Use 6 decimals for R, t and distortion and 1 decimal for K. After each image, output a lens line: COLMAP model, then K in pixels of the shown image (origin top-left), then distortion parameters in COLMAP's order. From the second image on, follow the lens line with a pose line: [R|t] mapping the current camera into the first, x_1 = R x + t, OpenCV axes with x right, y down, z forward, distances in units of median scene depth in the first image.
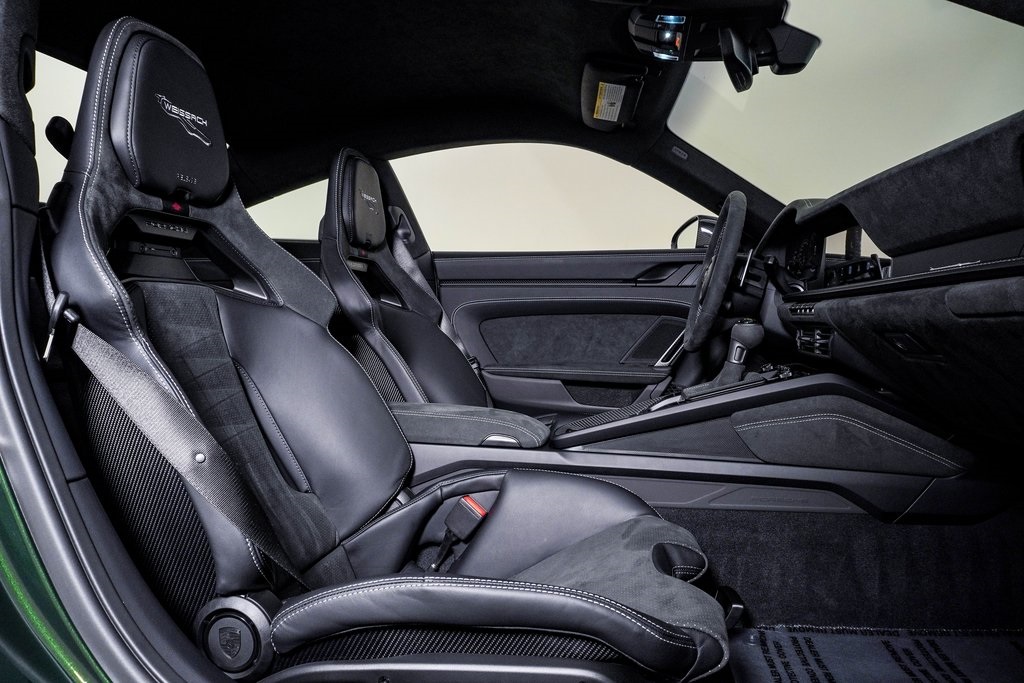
lens RADIAL K [[696.0, 0, 512.0], [0, 696.0, 335.6], [0, 0, 1]] dist [-0.020115, 0.000051]
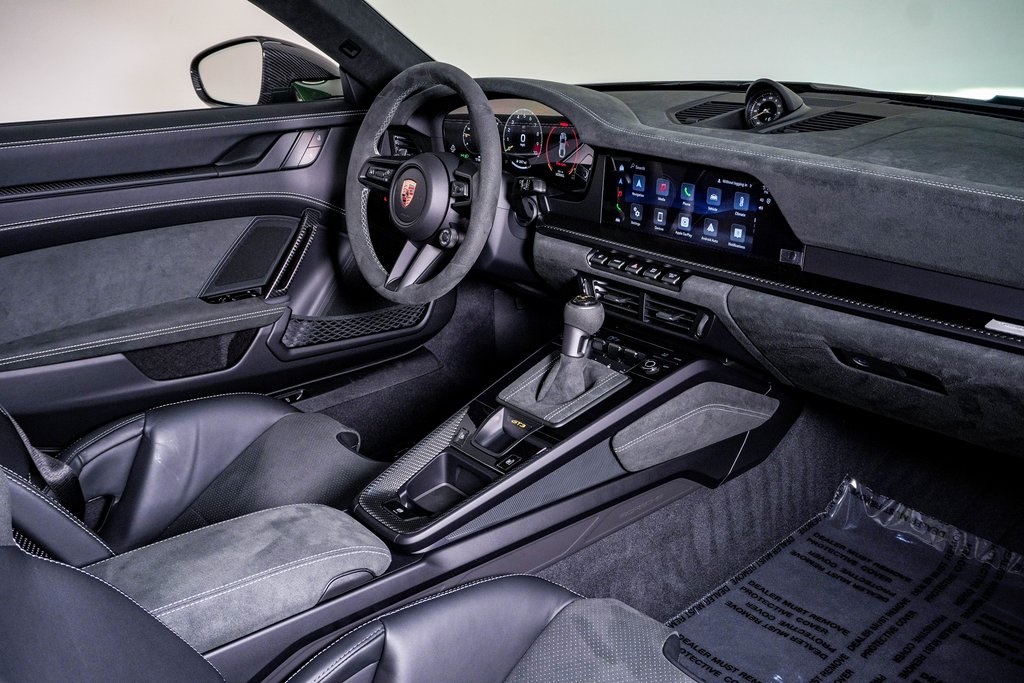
lens RADIAL K [[916.9, 0, 513.8], [0, 916.9, 341.0], [0, 0, 1]] dist [-0.013669, 0.021488]
pose [[0.634279, -0.269953, 0.724441, -0.448701], [0.023208, 0.943282, 0.331181, -0.313157], [-0.772756, -0.193249, 0.604569, 0.448946]]
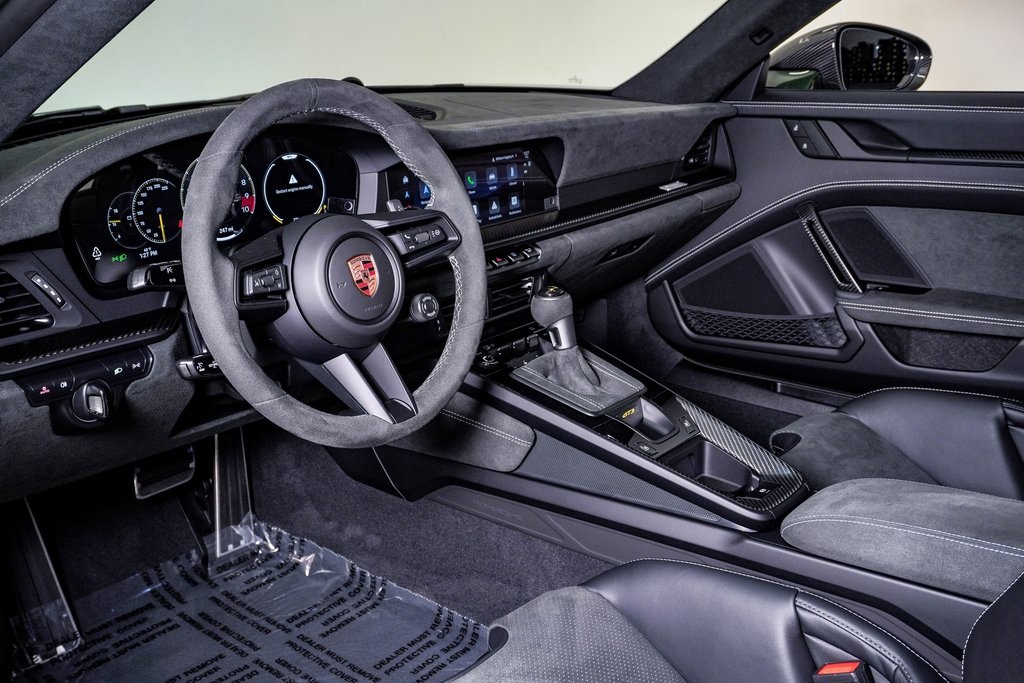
lens RADIAL K [[1090.5, 0, 515.3], [0, 1090.5, 347.2], [0, 0, 1]] dist [-0.006731, 0.000000]
pose [[-0.866228, -0.119774, 0.485081, -0.196408], [0.043628, 0.949004, 0.312232, -0.328993], [-0.497740, 0.291627, -0.816828, 1.993901]]
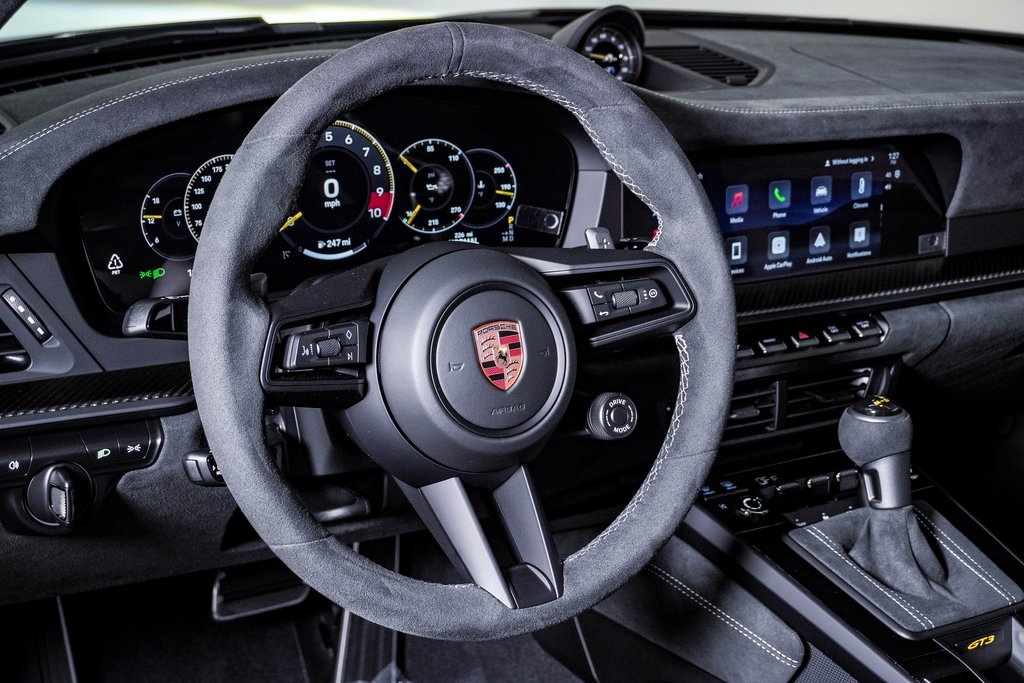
lens RADIAL K [[1674.5, 0, 502.9], [0, 1674.5, 339.2], [0, 0, 1]] dist [0.004443, 0.000000]
pose [[-0.654462, -0.216165, 0.724536, -0.243849], [0.001420, 0.957907, 0.287074, -0.354976], [-0.756094, 0.188908, -0.626607, 1.817060]]
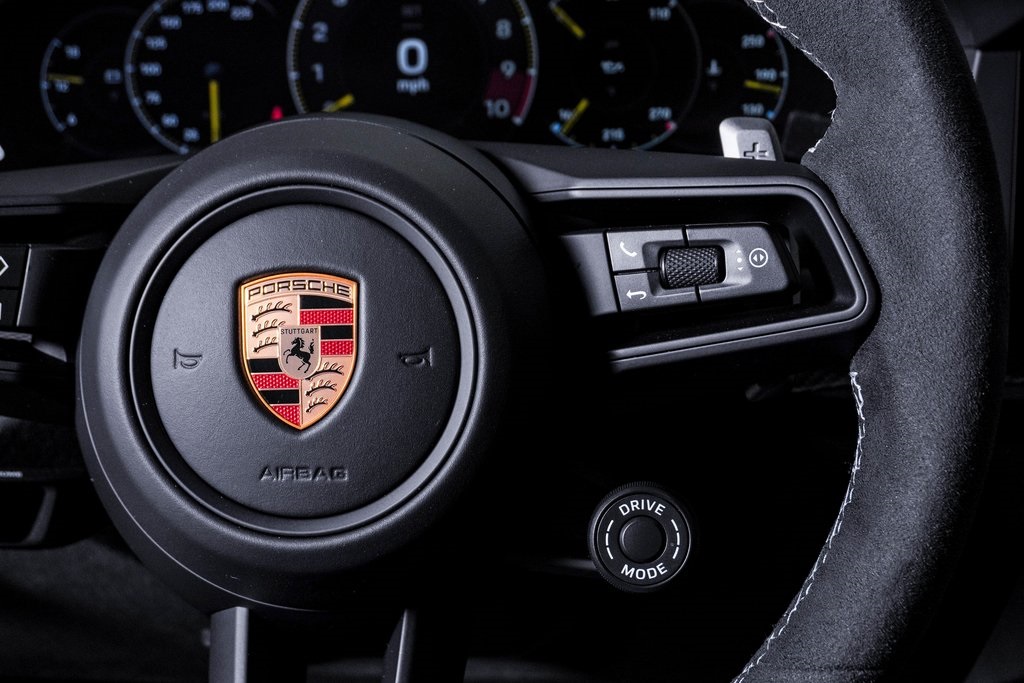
lens RADIAL K [[1660.9, 0, 510.7], [0, 1660.9, 344.1], [0, 0, 1]] dist [0.035345, 0.000000]
pose [[-0.092969, -0.225661, 0.969760, 0.002984], [0.044636, 0.972054, 0.230474, -0.190238], [-0.994668, 0.064713, -0.080298, 1.277802]]
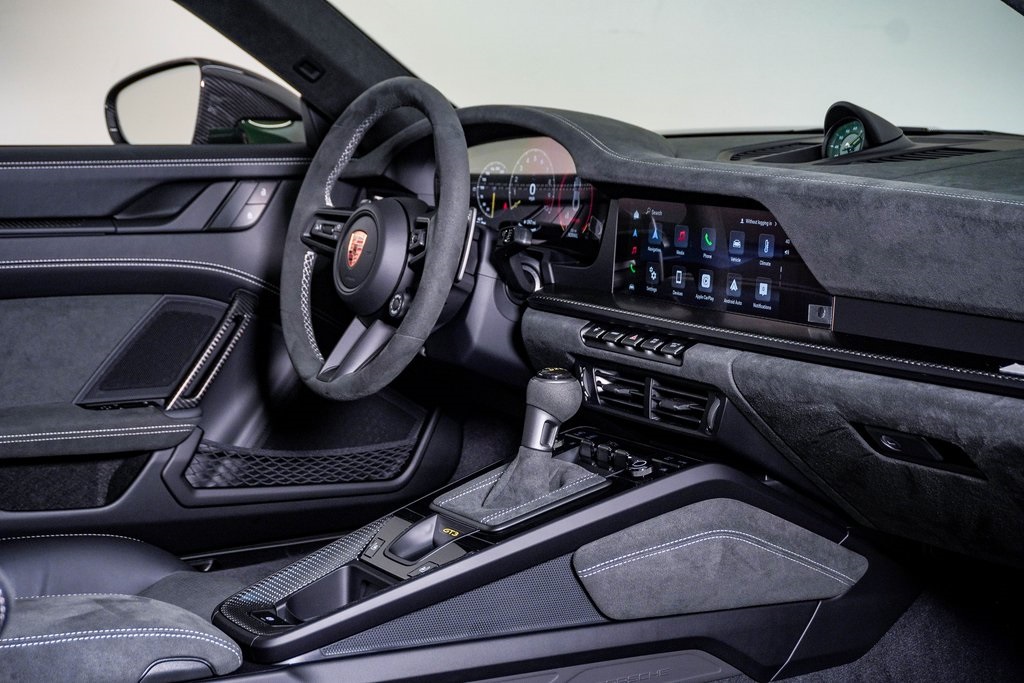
lens RADIAL K [[1796.7, 0, 513.6], [0, 1796.7, 342.5], [0, 0, 1]] dist [0.055140, 0.000000]
pose [[0.740612, -0.086857, 0.666295, -0.650683], [0.007925, 0.992670, 0.120595, -0.221454], [-0.671886, -0.084034, 0.735872, -0.040742]]
